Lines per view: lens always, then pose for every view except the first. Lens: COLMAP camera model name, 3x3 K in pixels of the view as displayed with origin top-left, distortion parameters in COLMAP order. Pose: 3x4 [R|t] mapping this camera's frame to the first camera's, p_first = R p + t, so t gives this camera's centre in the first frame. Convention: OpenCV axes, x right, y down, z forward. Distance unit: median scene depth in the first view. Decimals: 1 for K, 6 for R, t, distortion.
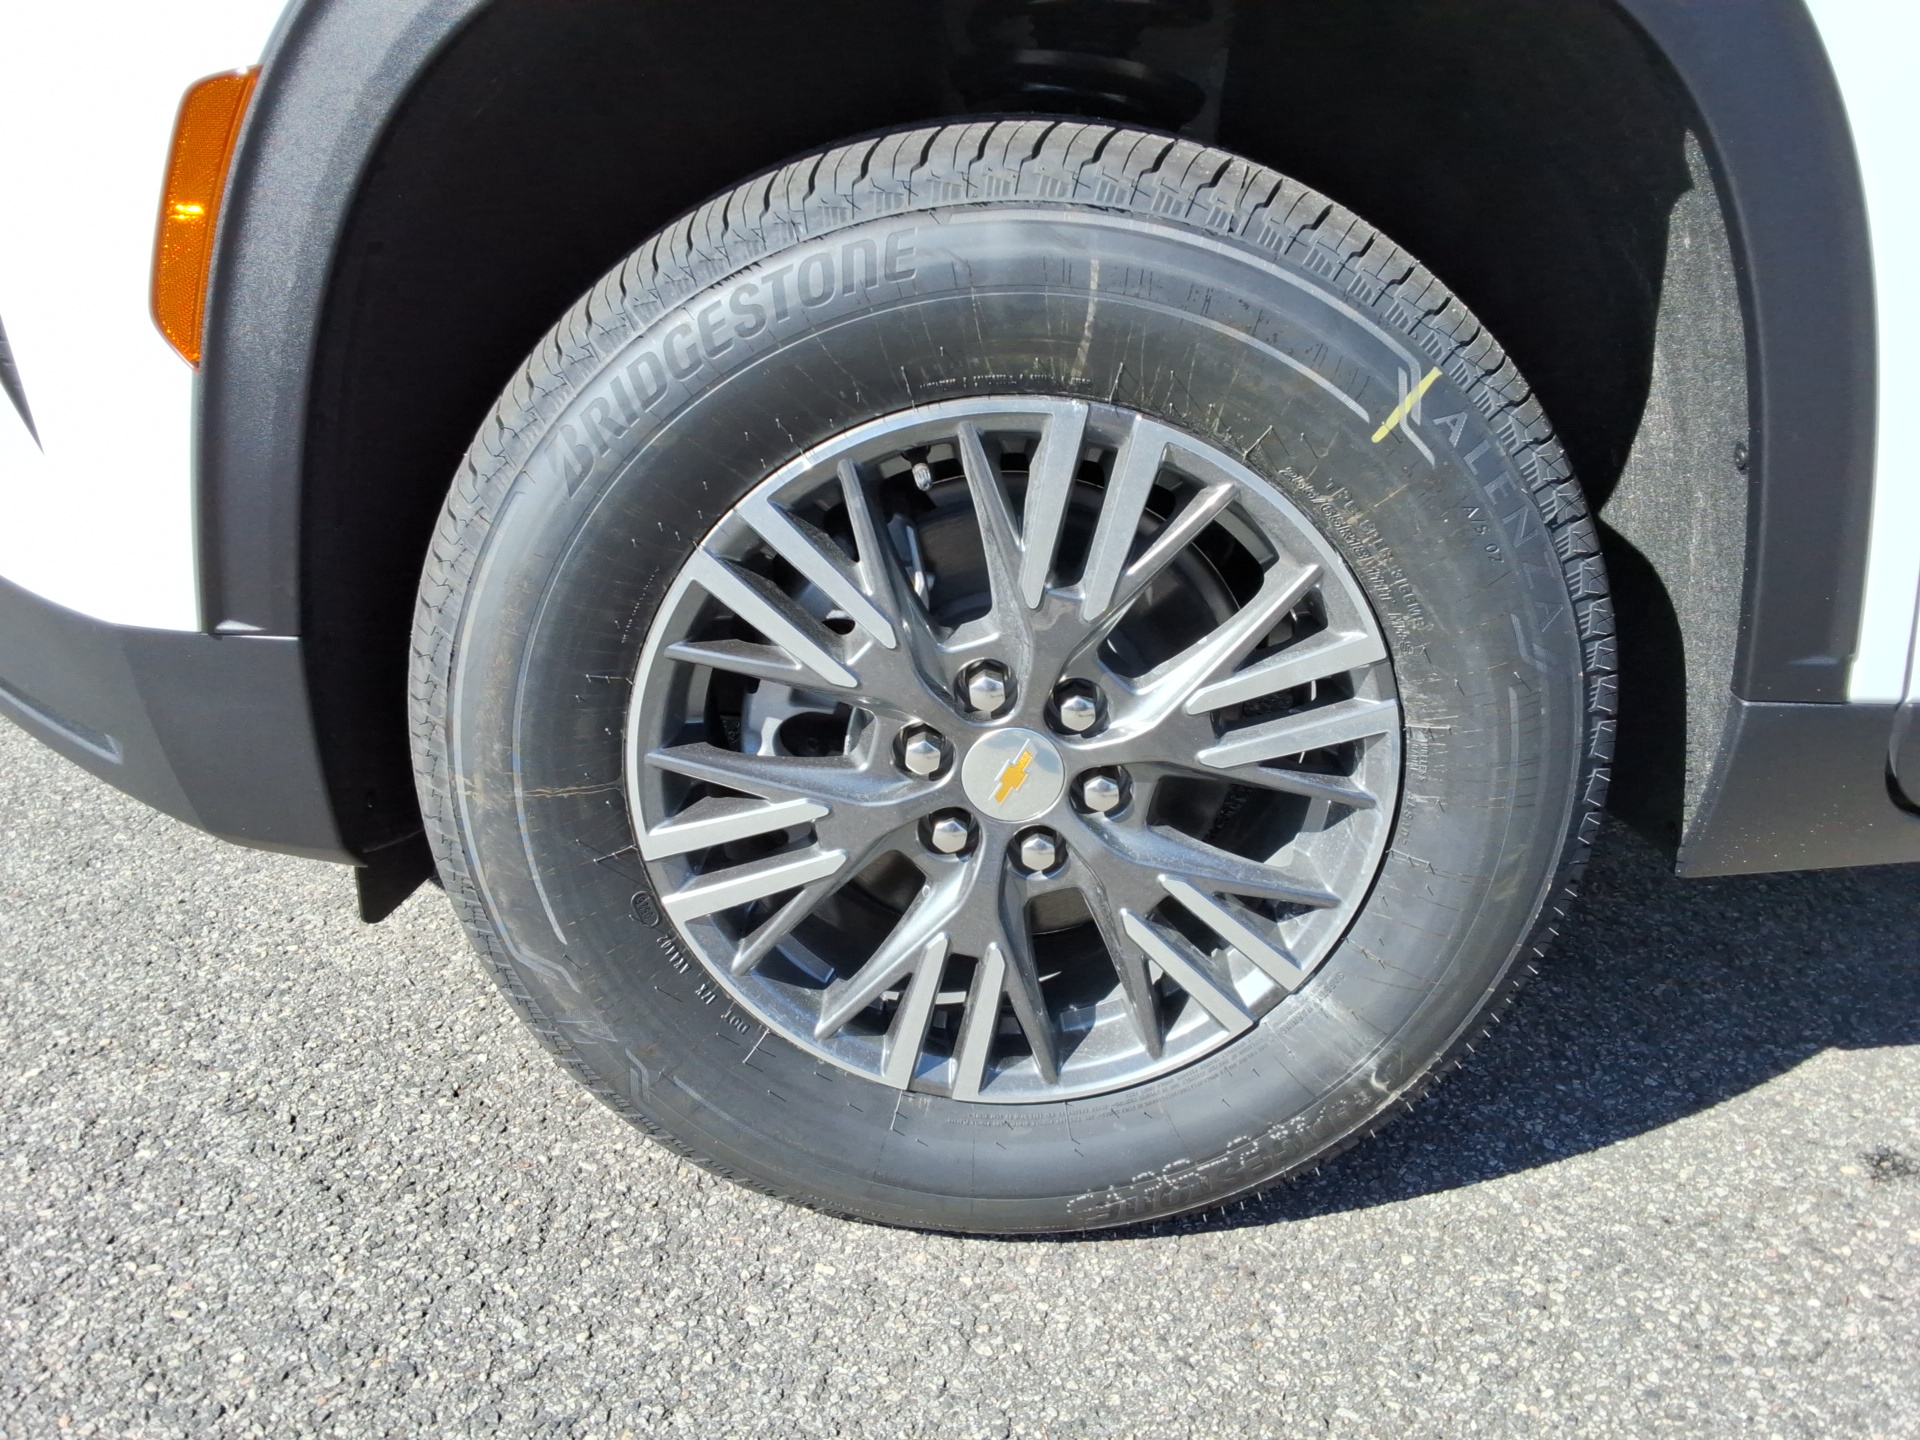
lens RADIAL K [[1529.1, 0, 974.2], [0, 1529.1, 703.5], [0, 0, 1]] dist [0.107125, -0.149654]
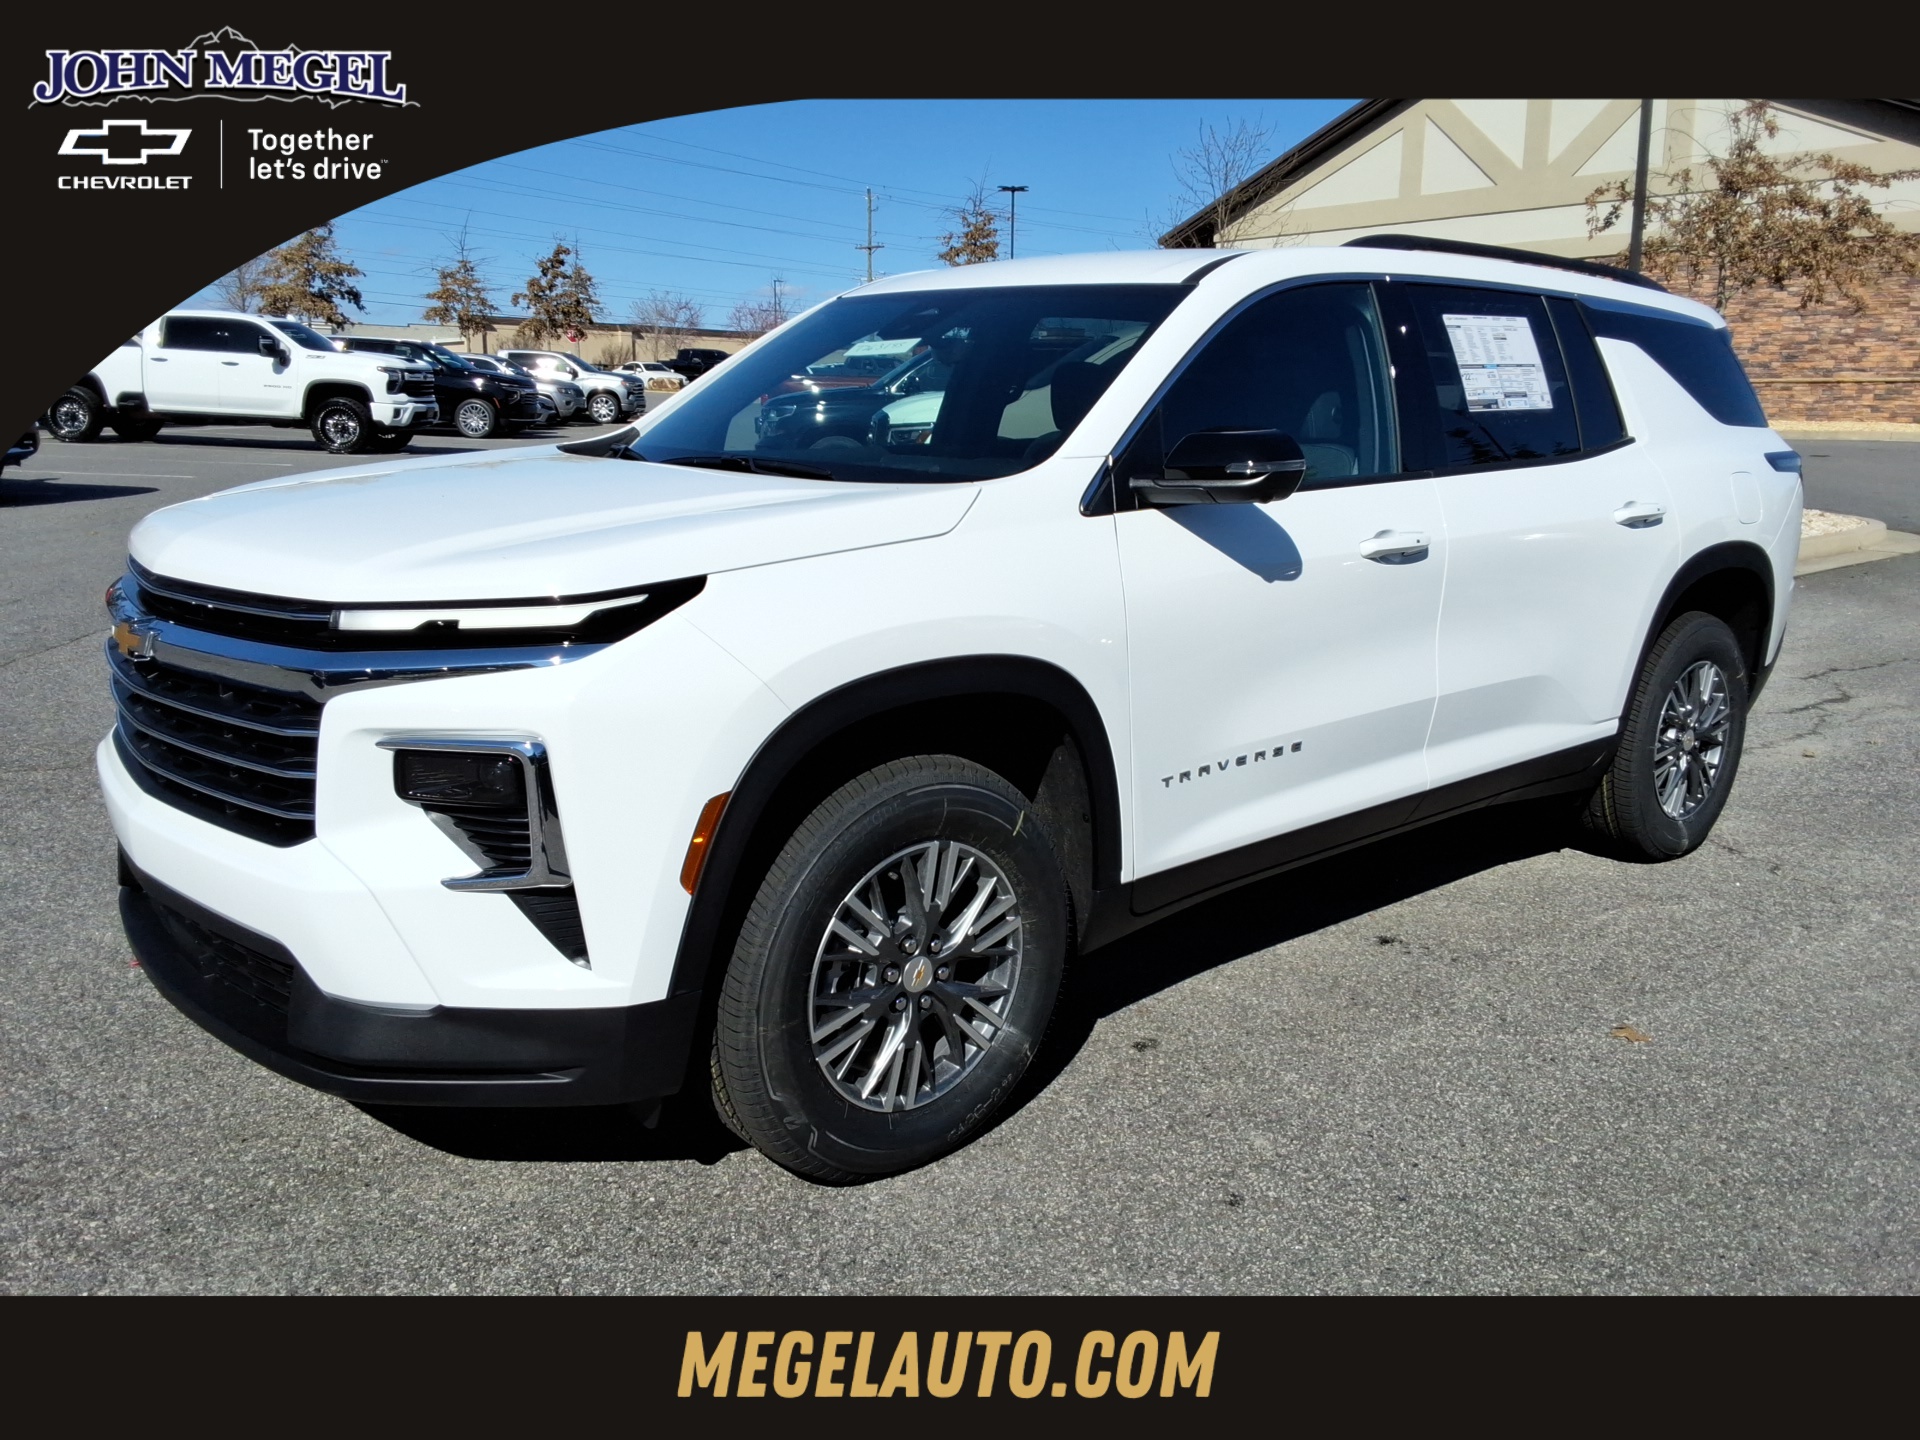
lens RADIAL K [[1531.7, 0, 975.5], [0, 1531.7, 713.8], [0, 0, 1]] dist [0.109997, -0.179218]
pose [[0.752306, -0.142505, 0.643216, -1.614747], [0.248227, 0.965686, -0.076378, -0.168780], [-0.610261, 0.217123, 0.761866, -1.277517]]
